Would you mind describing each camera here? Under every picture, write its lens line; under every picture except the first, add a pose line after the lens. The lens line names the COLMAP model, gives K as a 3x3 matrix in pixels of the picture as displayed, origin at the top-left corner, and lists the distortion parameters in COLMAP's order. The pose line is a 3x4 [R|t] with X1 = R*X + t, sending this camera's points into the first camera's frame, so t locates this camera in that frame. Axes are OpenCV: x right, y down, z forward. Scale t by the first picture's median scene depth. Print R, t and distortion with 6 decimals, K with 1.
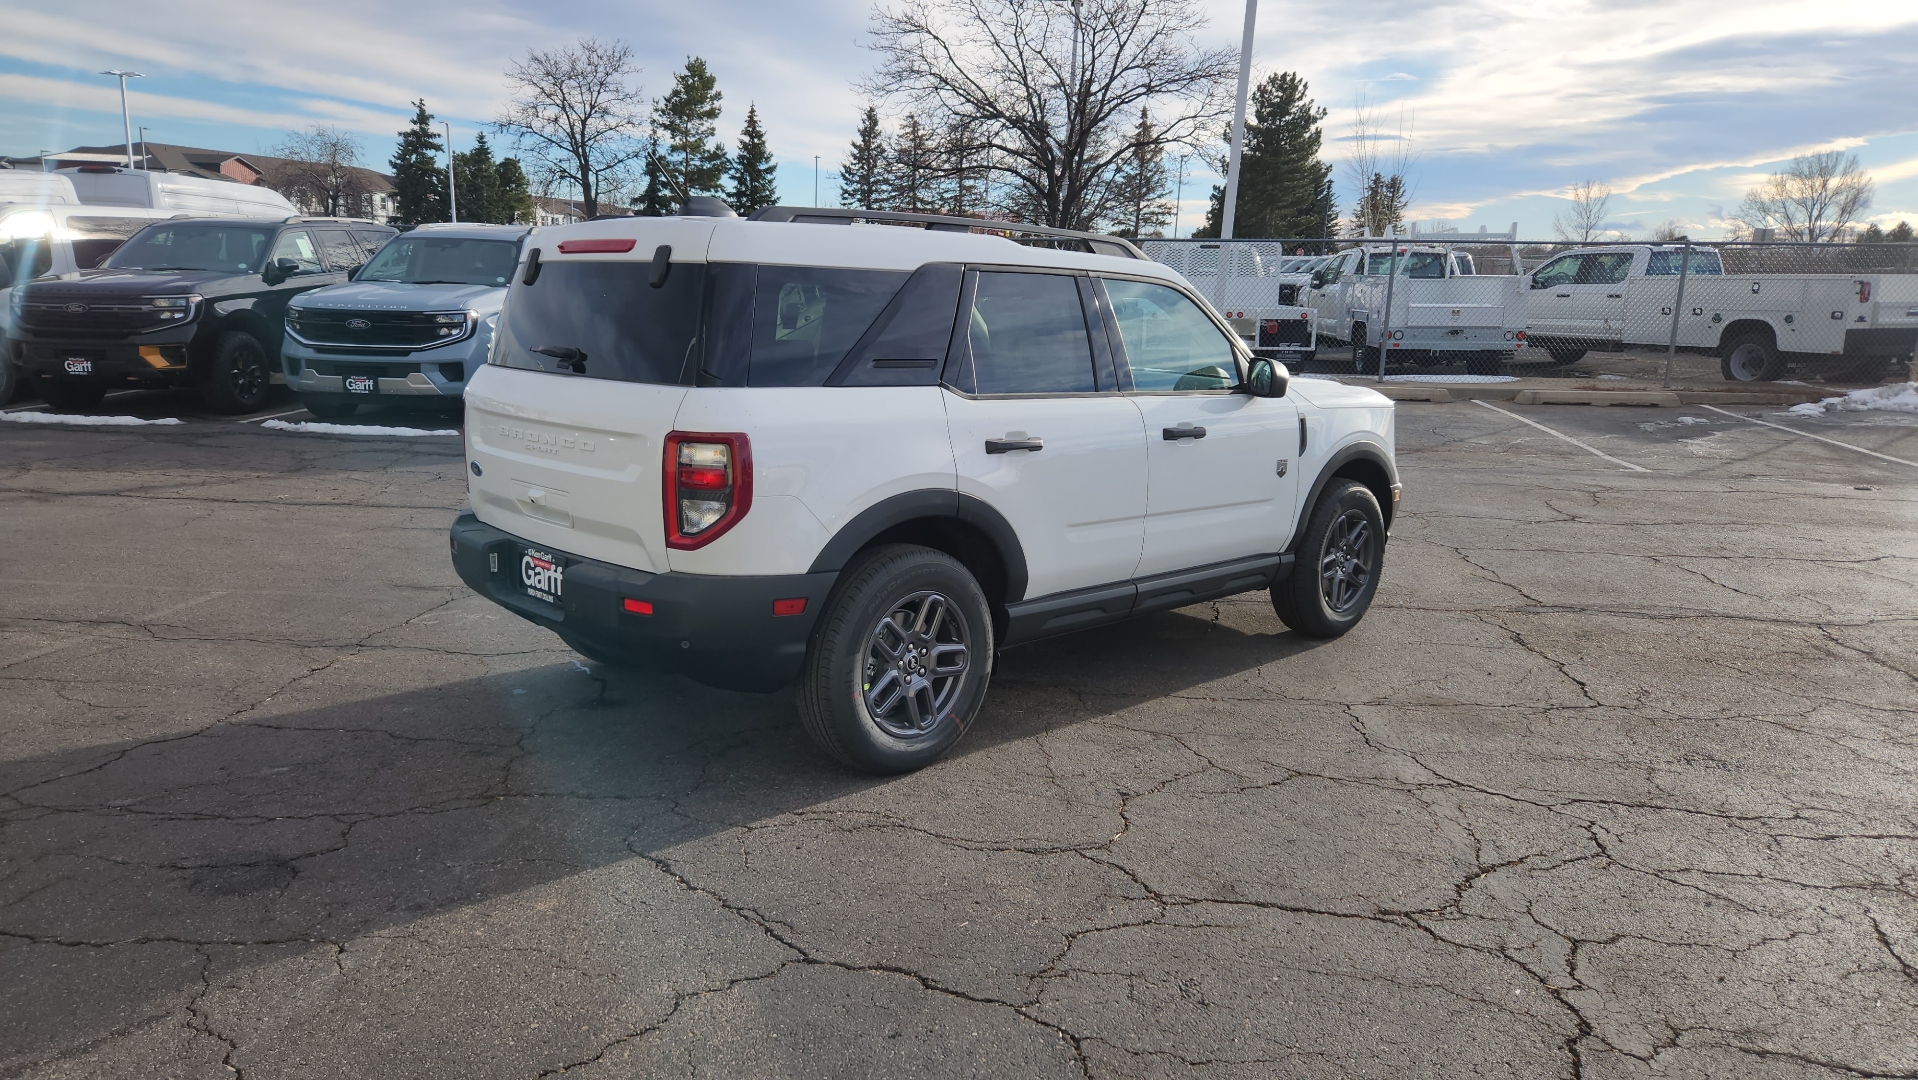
lens RADIAL K [[1279.7, 0, 928.0], [0, 1279.7, 538.9], [0, 0, 1]] dist [0.074190, -0.061003]
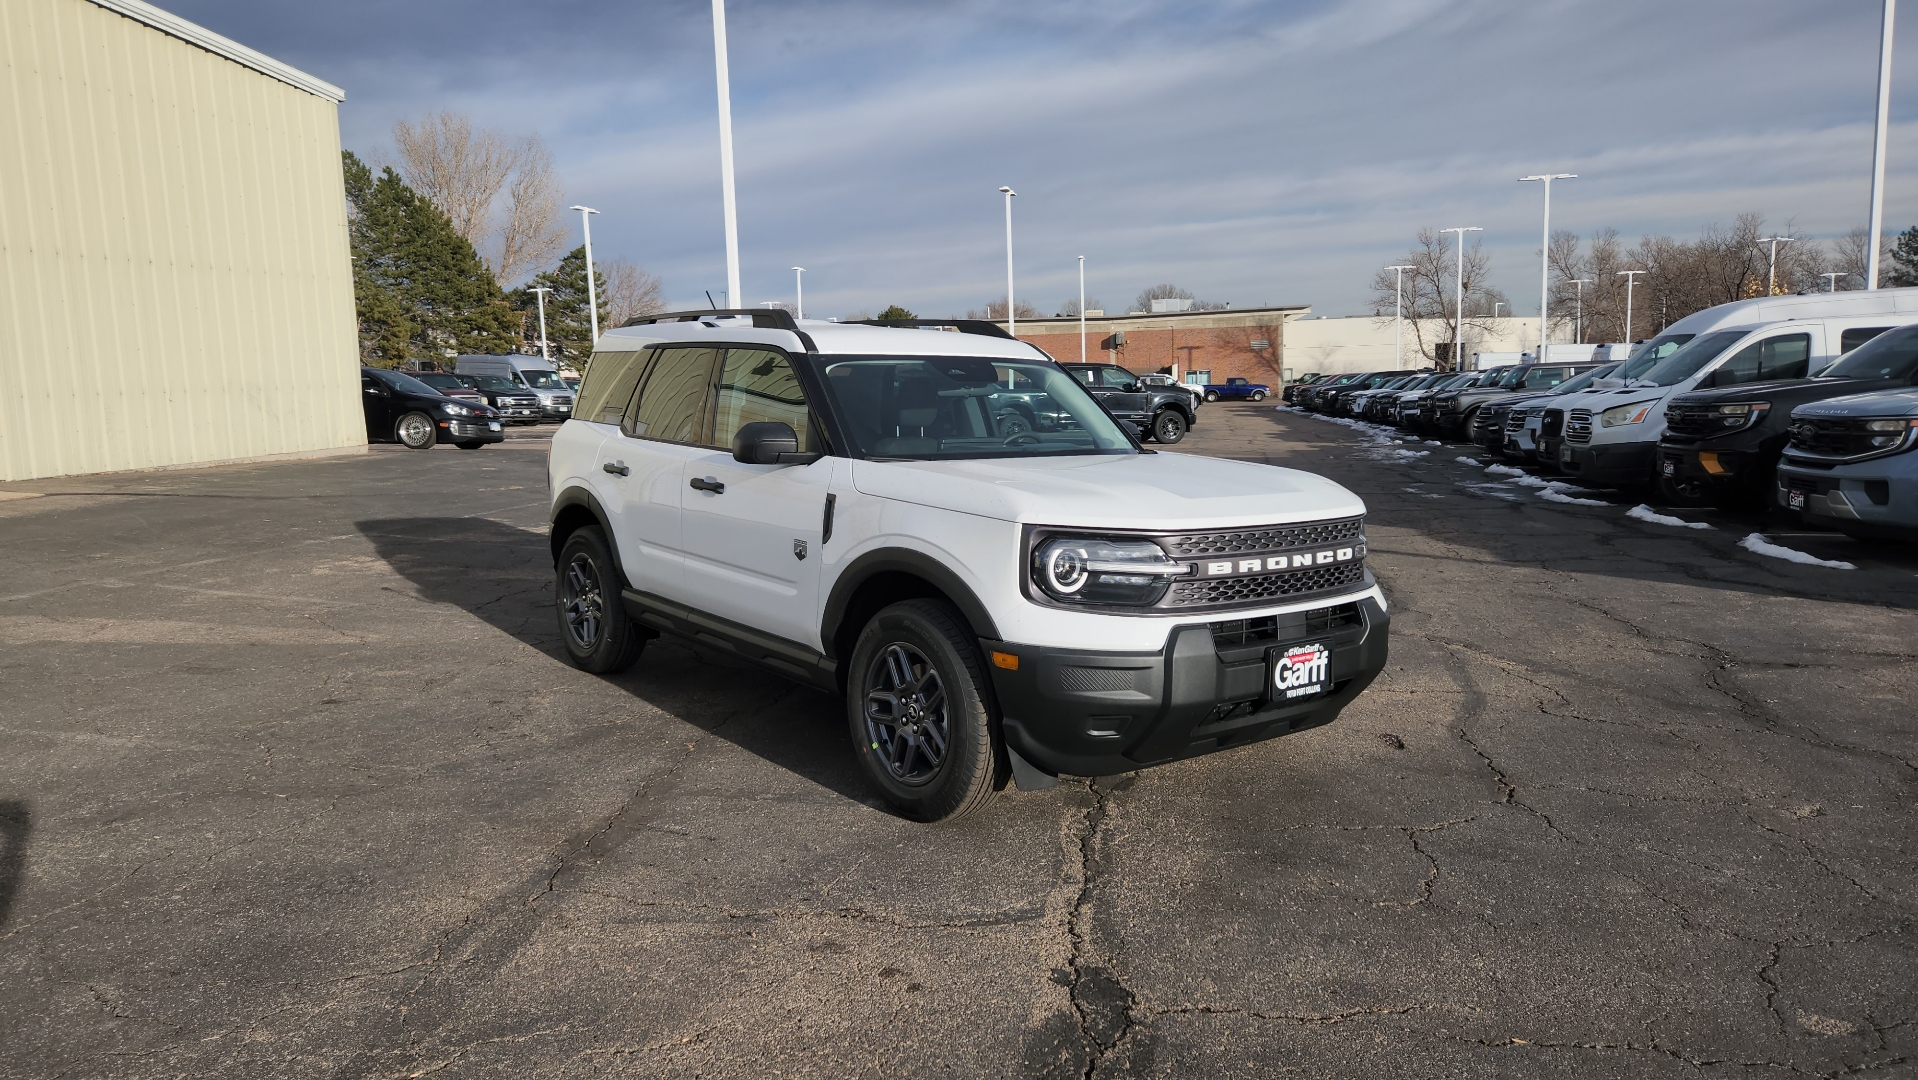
lens RADIAL K [[1277.9, 0, 918.6], [0, 1277.9, 535.5], [0, 0, 1]] dist [0.073962, -0.058325]
pose [[-0.112002, 0.092814, -0.989364, 0.496569], [-0.196370, 0.973928, 0.113596, -0.079063], [0.974112, 0.207004, -0.090856, 0.508596]]
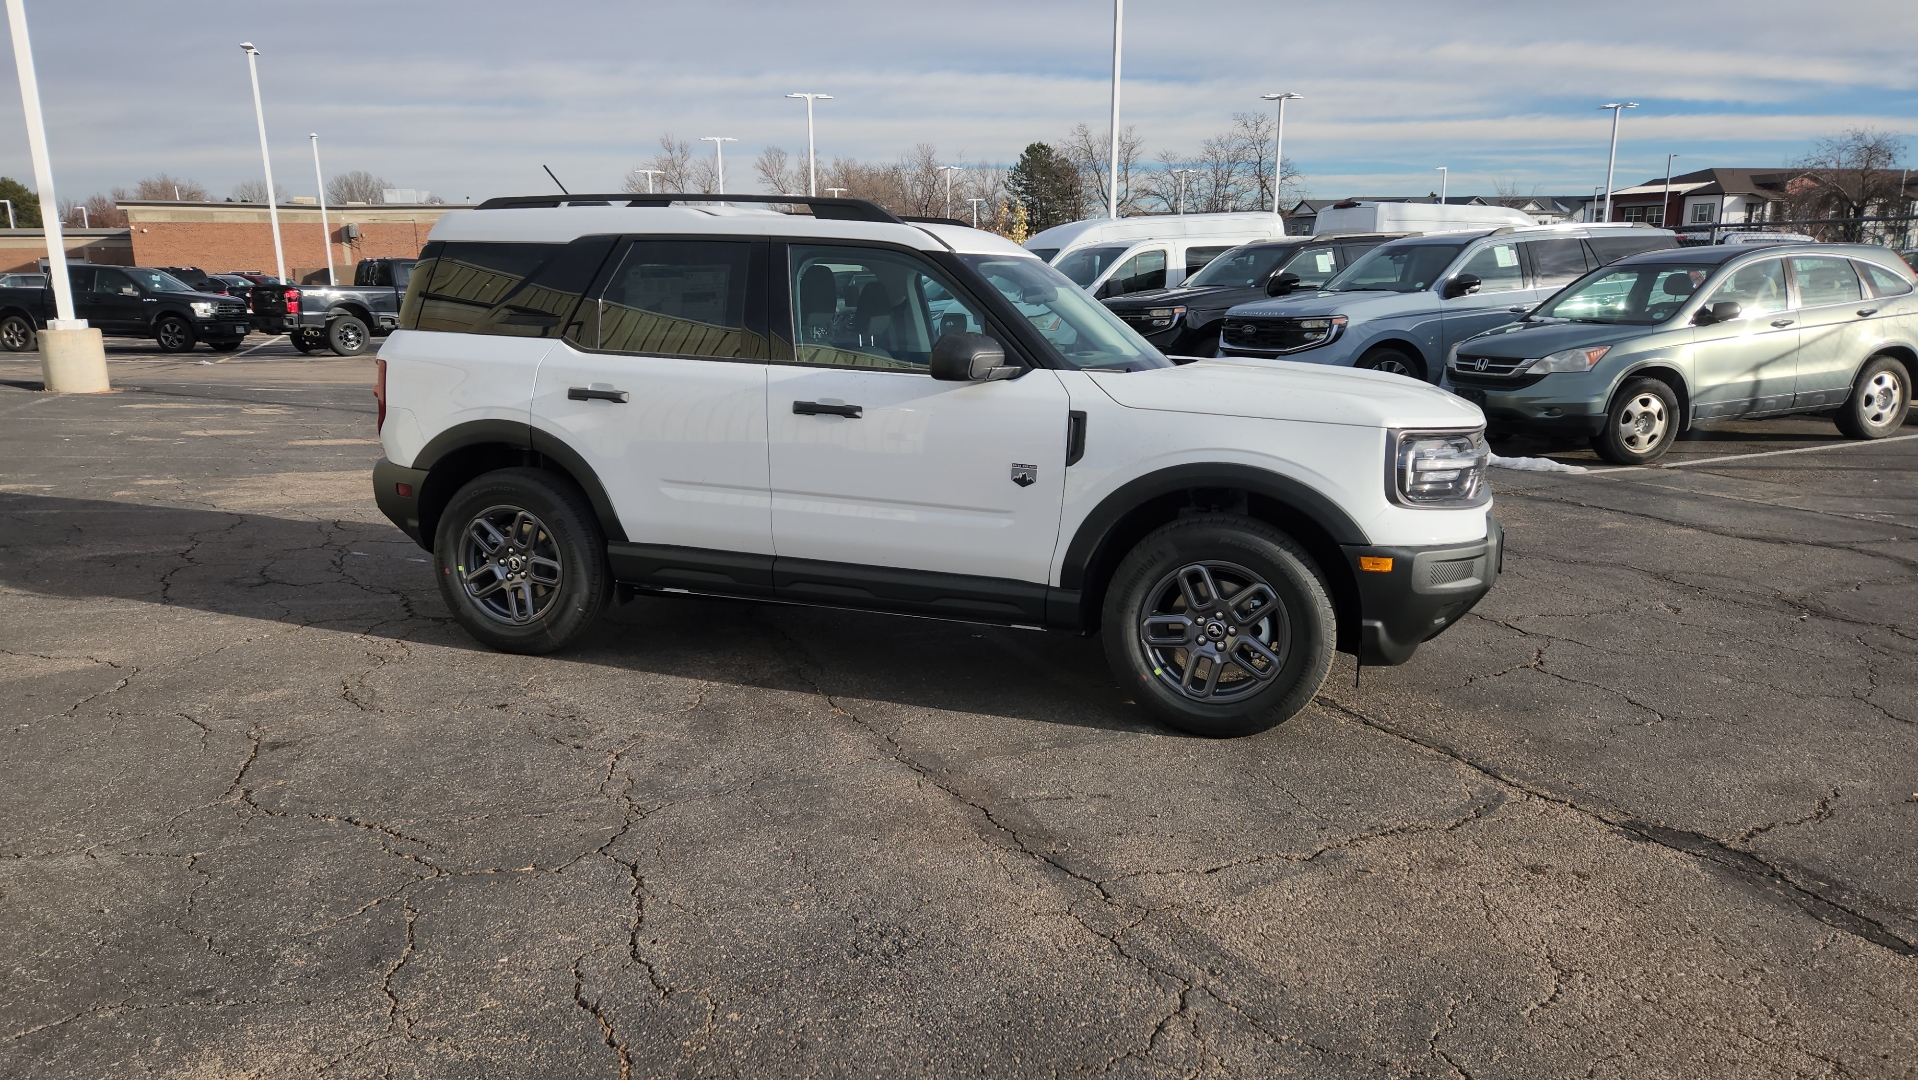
lens RADIAL K [[1277.9, 0, 917.9], [0, 1277.9, 555.6], [0, 0, 1]] dist [0.073962, -0.058325]
pose [[0.458262, 0.160007, -0.874296, 0.414976], [-0.167505, 0.981584, 0.091845, -0.029822], [0.872891, 0.104359, 0.476625, 0.251417]]
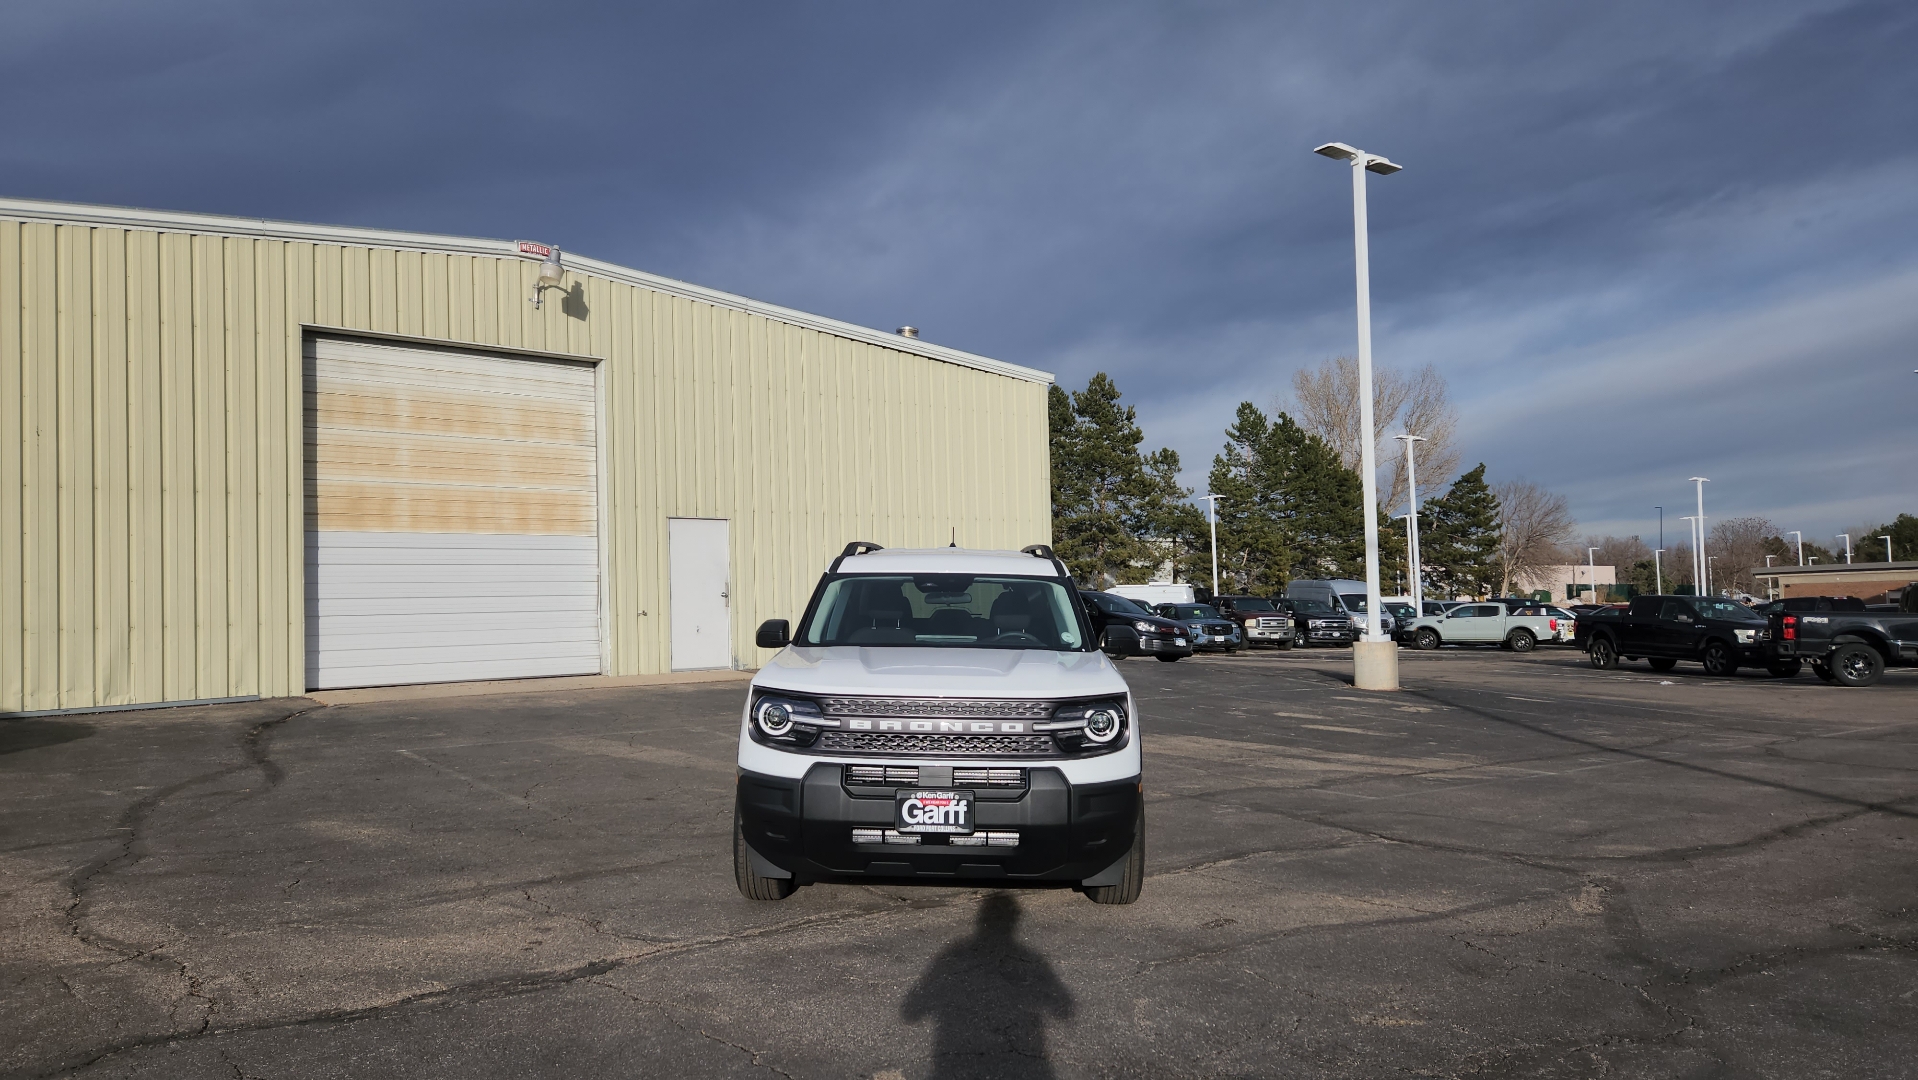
lens RADIAL K [[1277.9, 0, 924.2], [0, 1277.9, 566.1], [0, 0, 1]] dist [0.073962, -0.058325]
pose [[-0.717170, -0.049561, -0.695134, 0.461452], [-0.157833, 0.983101, 0.092744, -0.146144], [0.678790, 0.176228, -0.712873, 0.870012]]
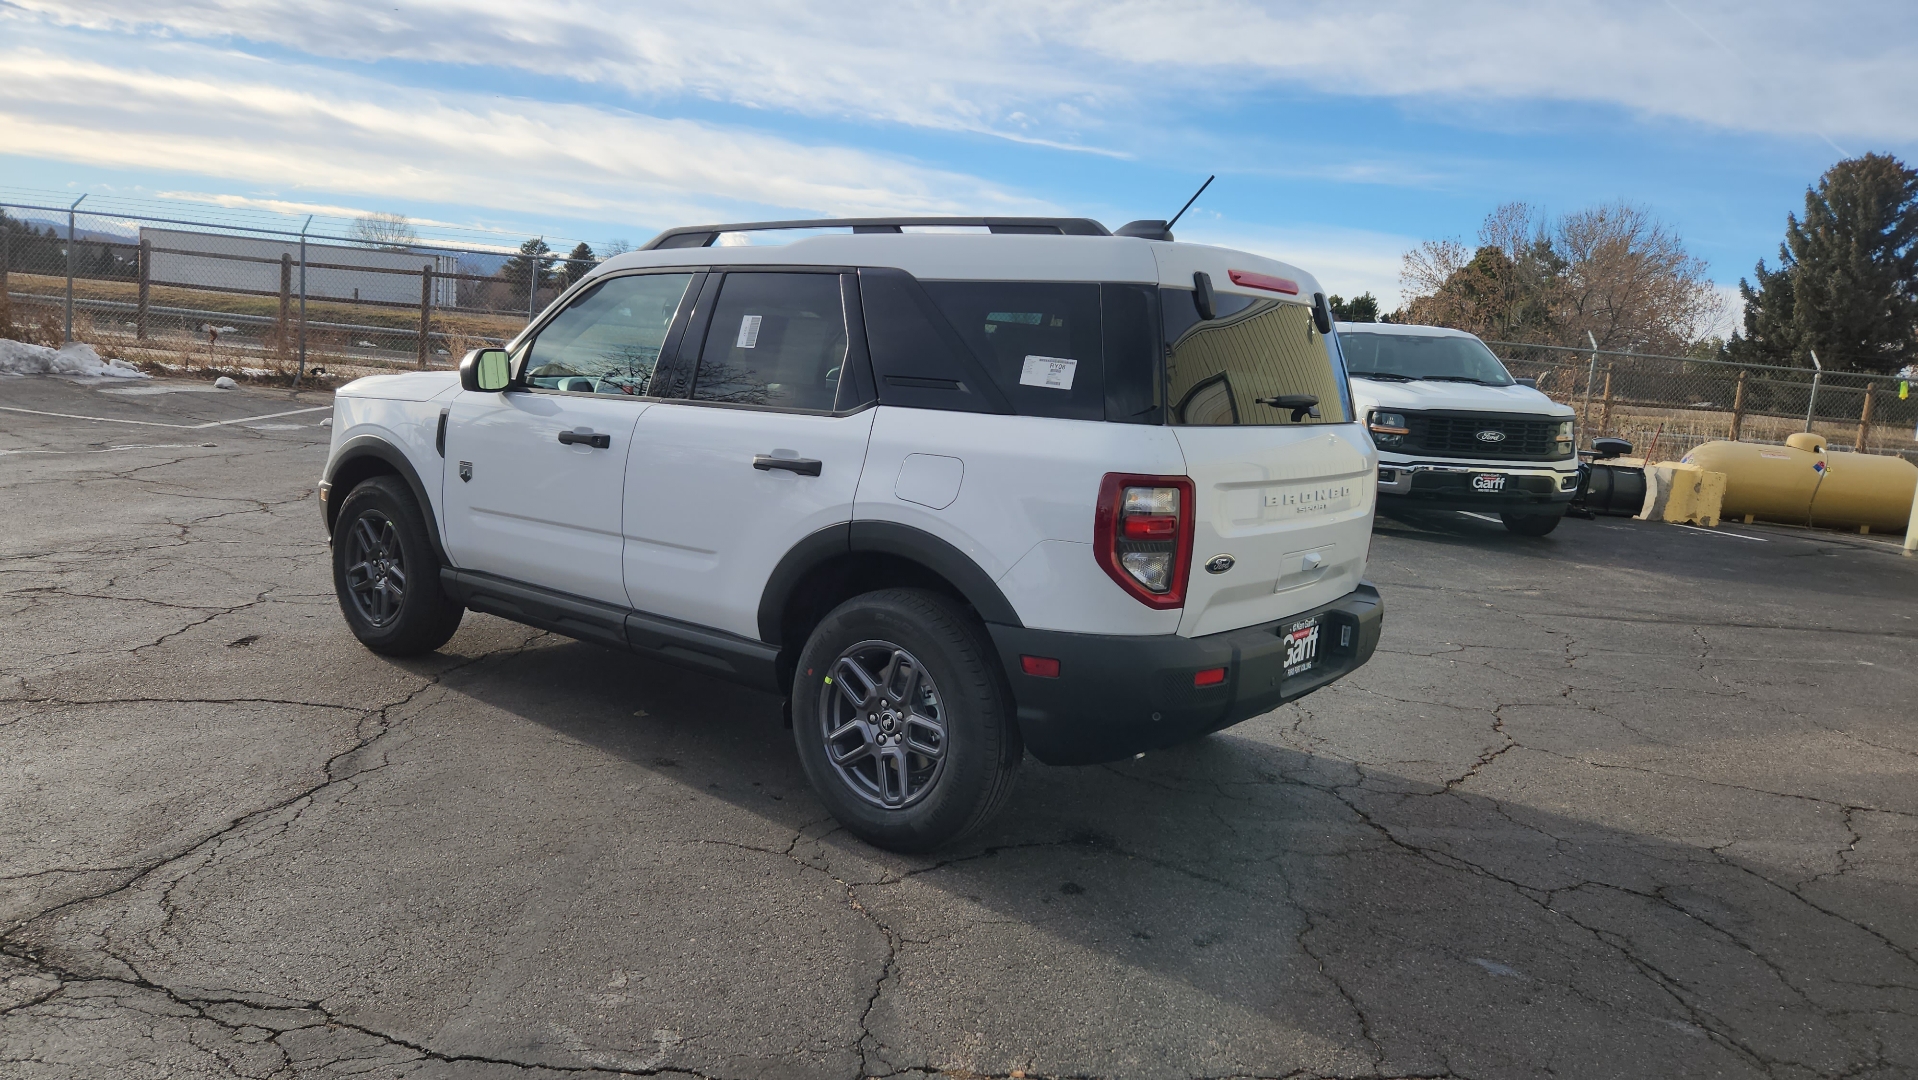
lens RADIAL K [[1277.9, 0, 929.3], [0, 1277.9, 548.6], [0, 0, 1]] dist [0.073962, -0.058325]
pose [[-0.125422, -0.181212, 0.975413, -0.384549], [0.117344, 0.973566, 0.195957, -0.083669], [-0.985139, 0.139036, -0.100843, 0.451391]]
